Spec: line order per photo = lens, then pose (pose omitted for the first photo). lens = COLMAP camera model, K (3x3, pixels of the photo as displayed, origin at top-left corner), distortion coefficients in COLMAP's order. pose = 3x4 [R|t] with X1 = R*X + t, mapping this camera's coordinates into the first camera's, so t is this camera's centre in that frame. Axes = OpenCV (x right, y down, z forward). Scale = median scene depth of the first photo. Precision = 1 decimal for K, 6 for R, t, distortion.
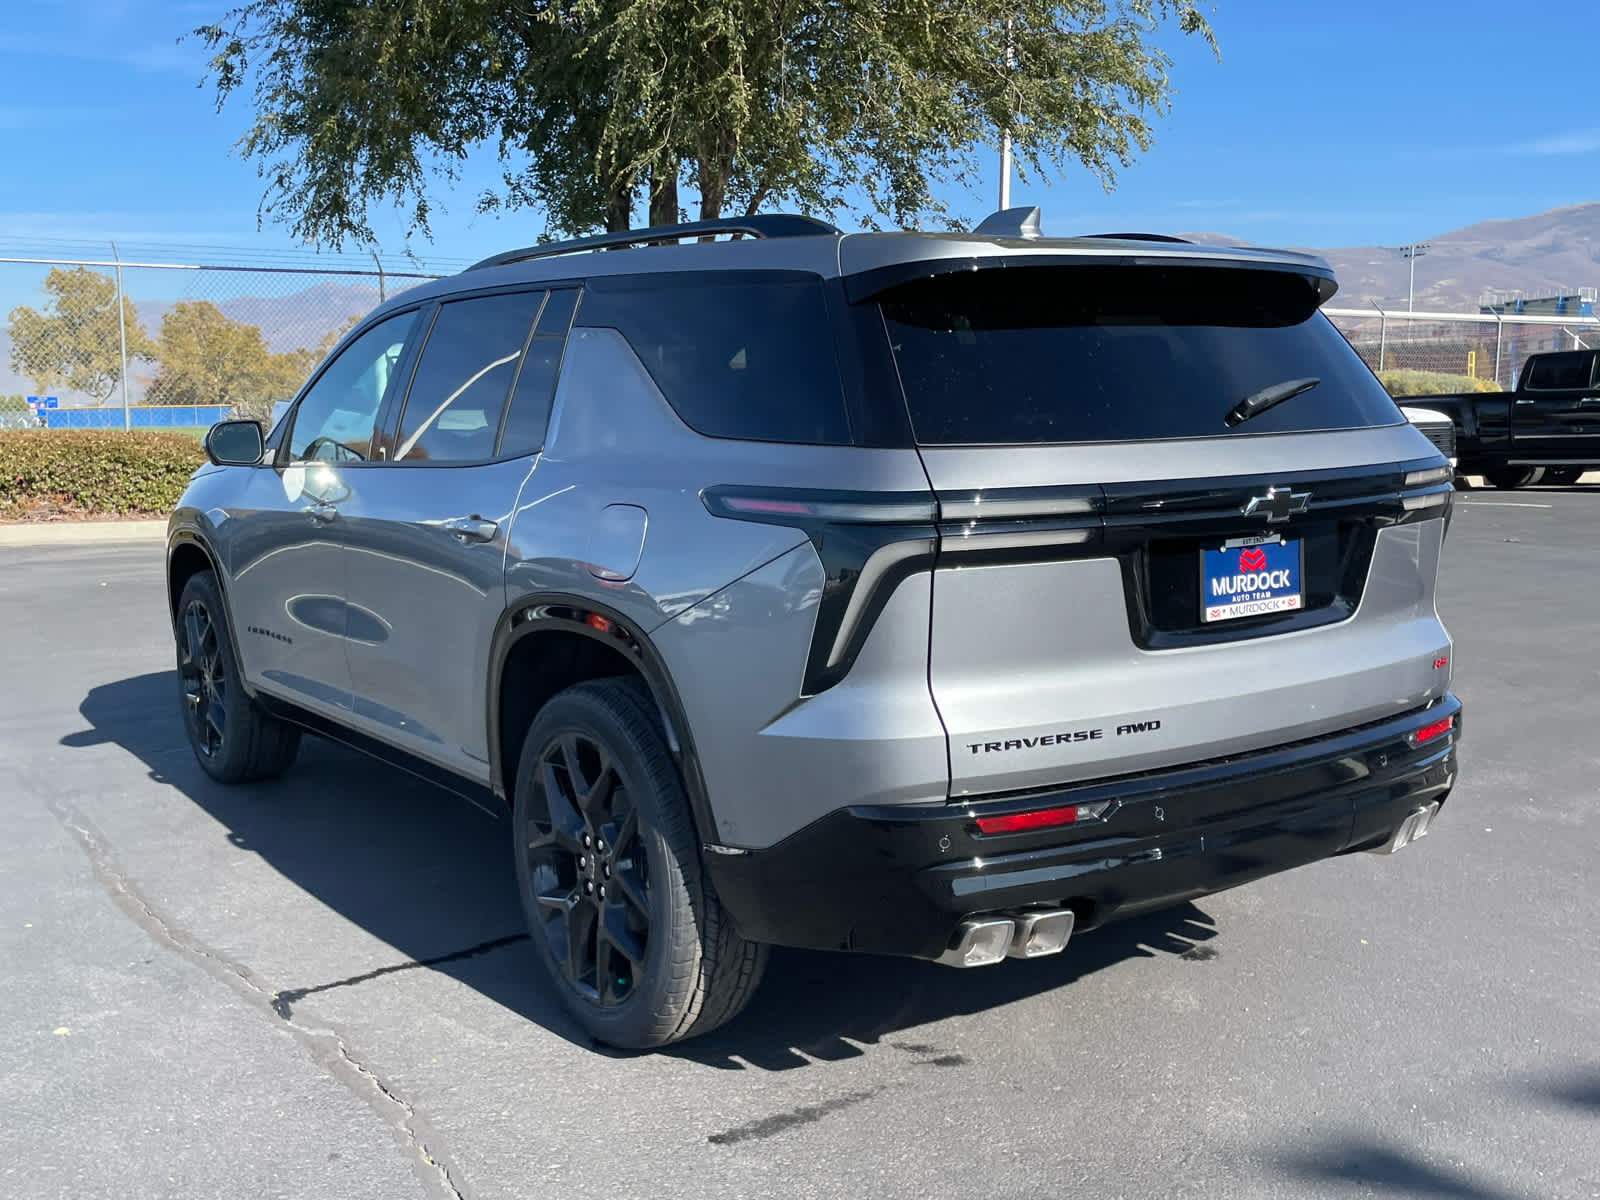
lens RADIAL K [[1579.7, 0, 824.3], [0, 1579.7, 583.8], [0, 0, 1]] dist [0.118247, -0.187229]
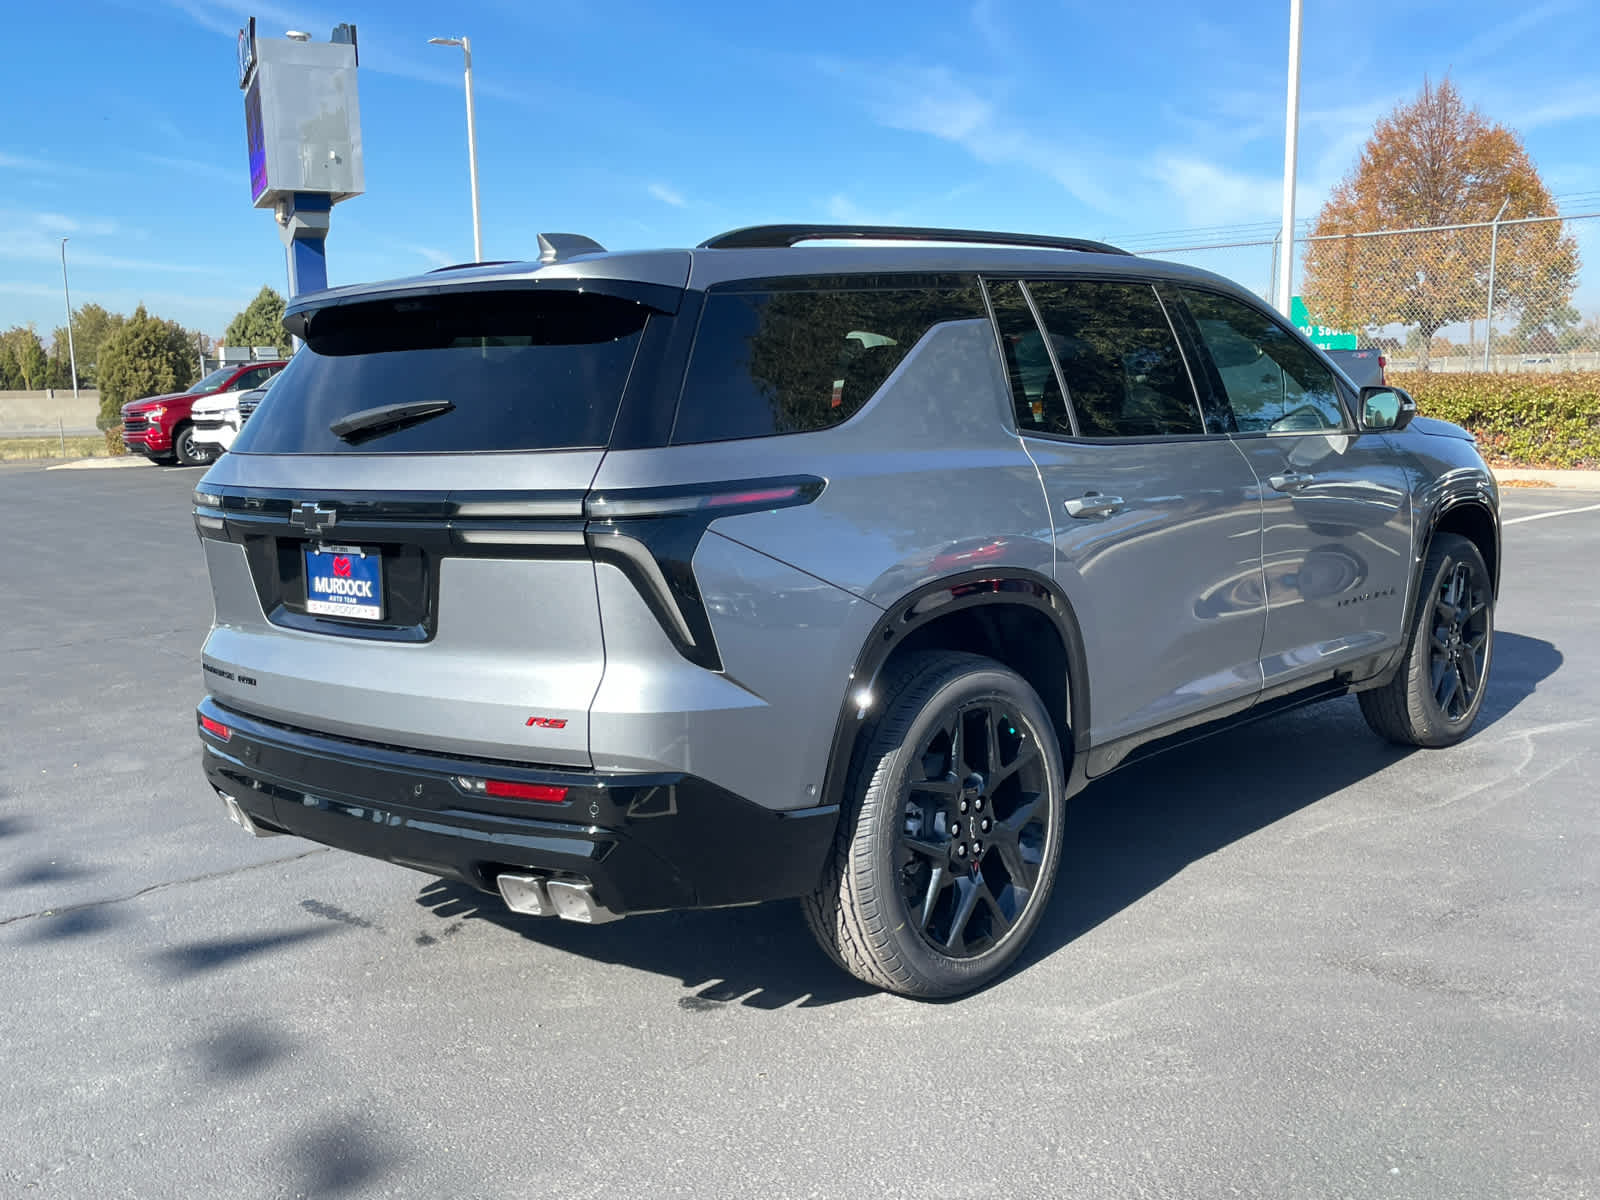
lens RADIAL K [[1576.6, 0, 823.9], [0, 1576.6, 606.8], [0, 0, 1]] dist [0.112434, -0.170067]
pose [[0.223722, 0.140093, -0.964532, 1.368067], [-0.082800, 0.988770, 0.124408, -0.147629], [0.971130, 0.052030, 0.232810, 1.032326]]
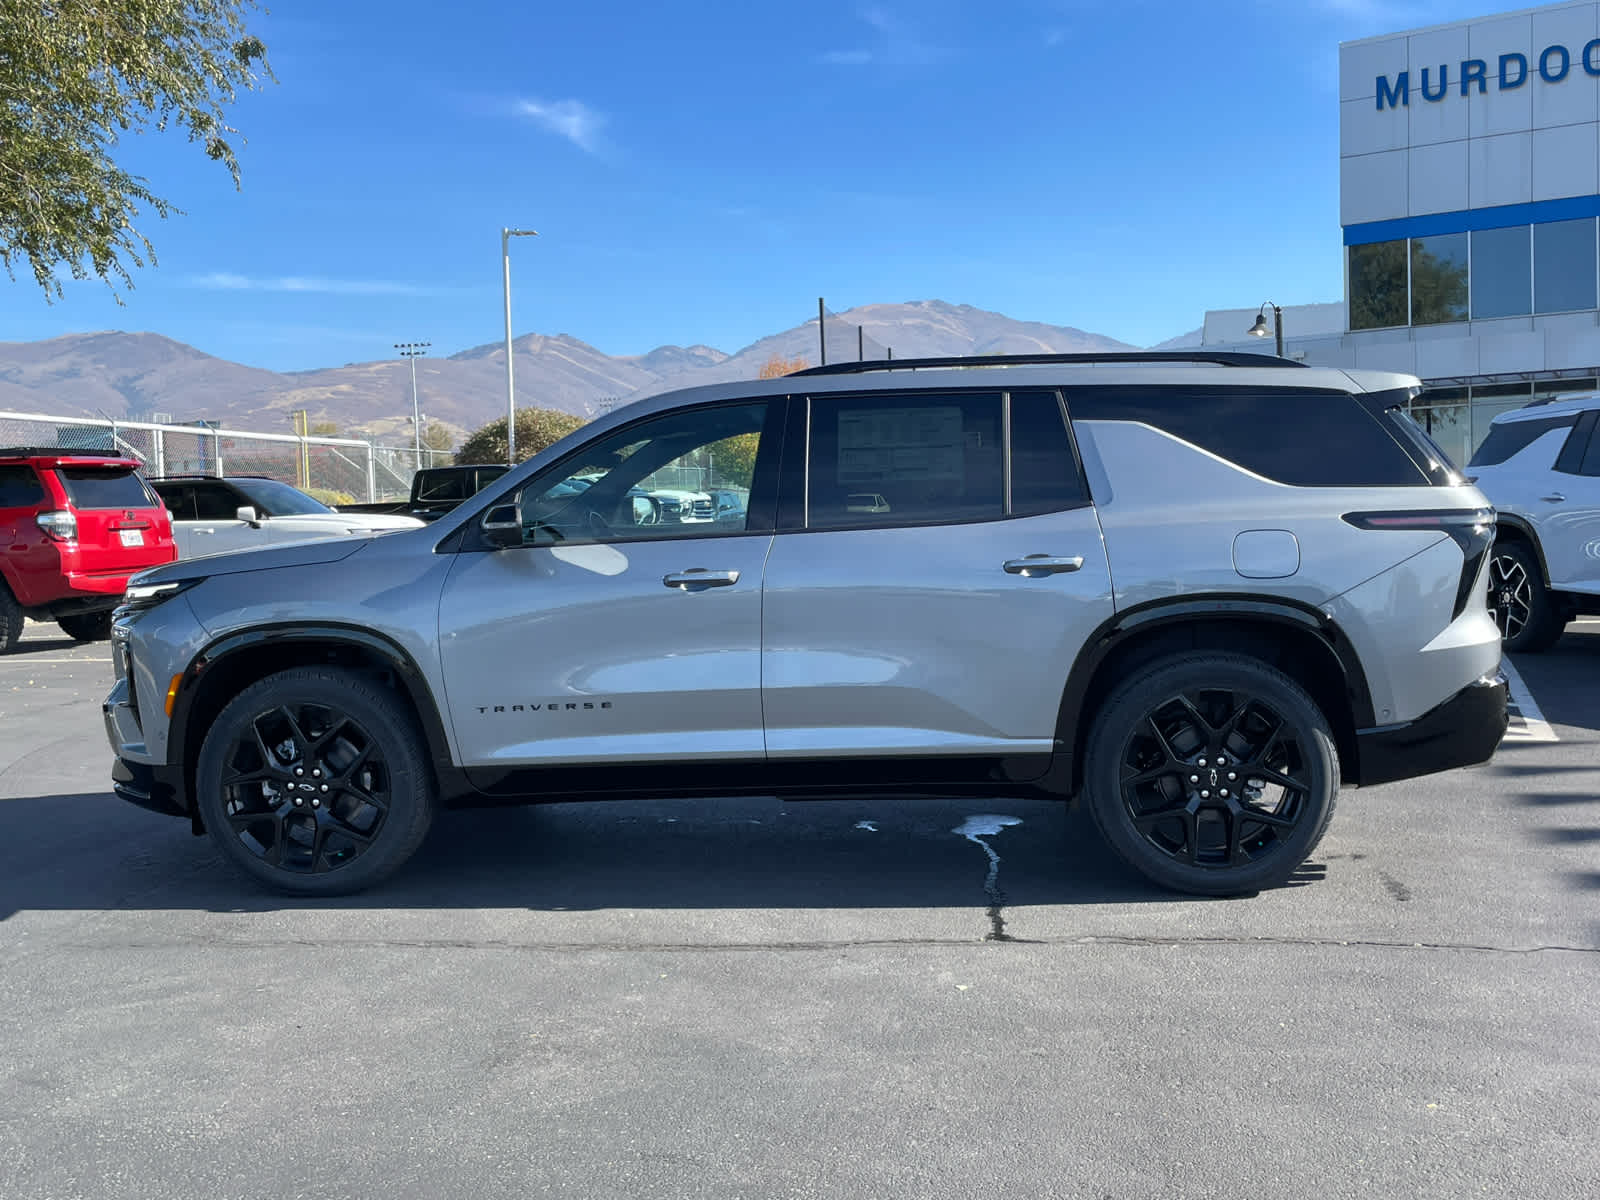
lens RADIAL K [[1575.0, 0, 801.9], [0, 1575.0, 563.5], [0, 0, 1]] dist [0.058487, -0.005203]
pose [[0.658973, -0.039031, 0.751153, -1.619029], [0.104505, 0.993718, -0.040045, -0.003961], [-0.744872, 0.104887, 0.658912, 0.305983]]
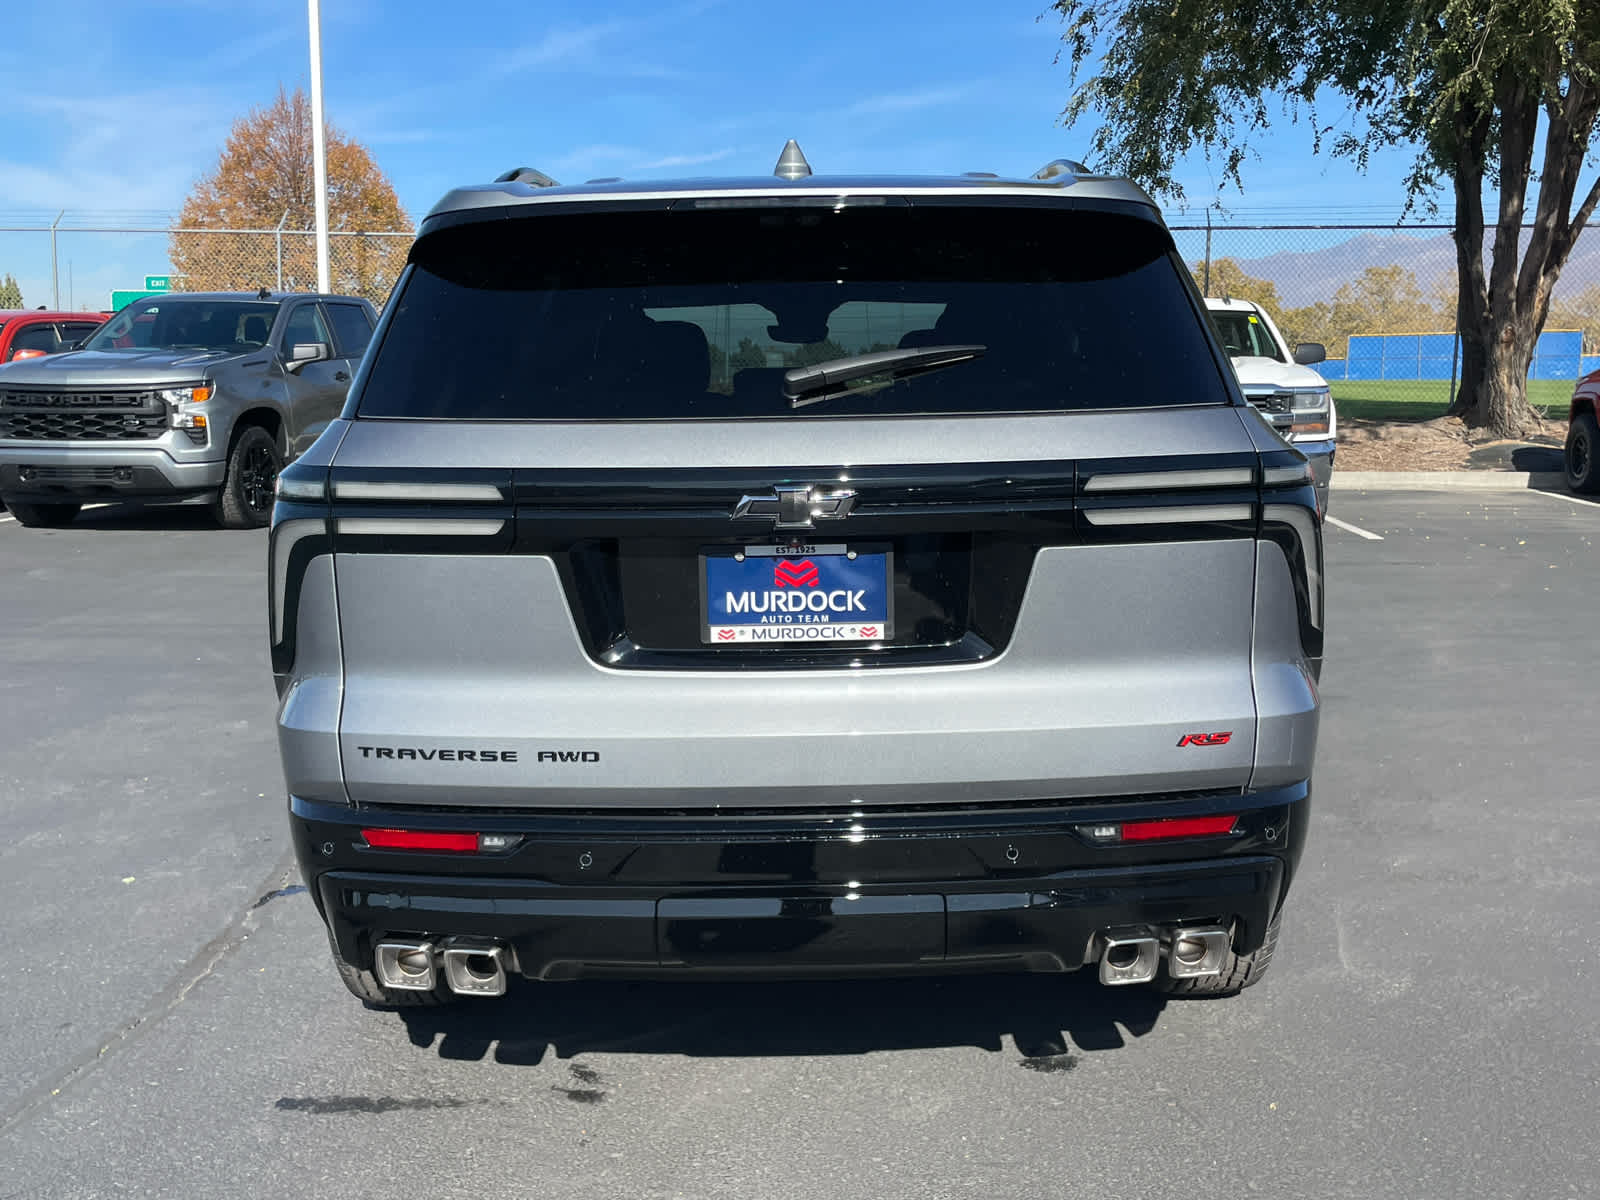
lens RADIAL K [[1579.7, 0, 824.3], [0, 1579.7, 583.8], [0, 0, 1]] dist [0.118247, -0.187229]
pose [[0.814103, 0.085252, -0.574429, 0.713089], [-0.069520, 0.996359, 0.049346, -0.048320], [0.576544, -0.000239, 0.817066, 0.344238]]
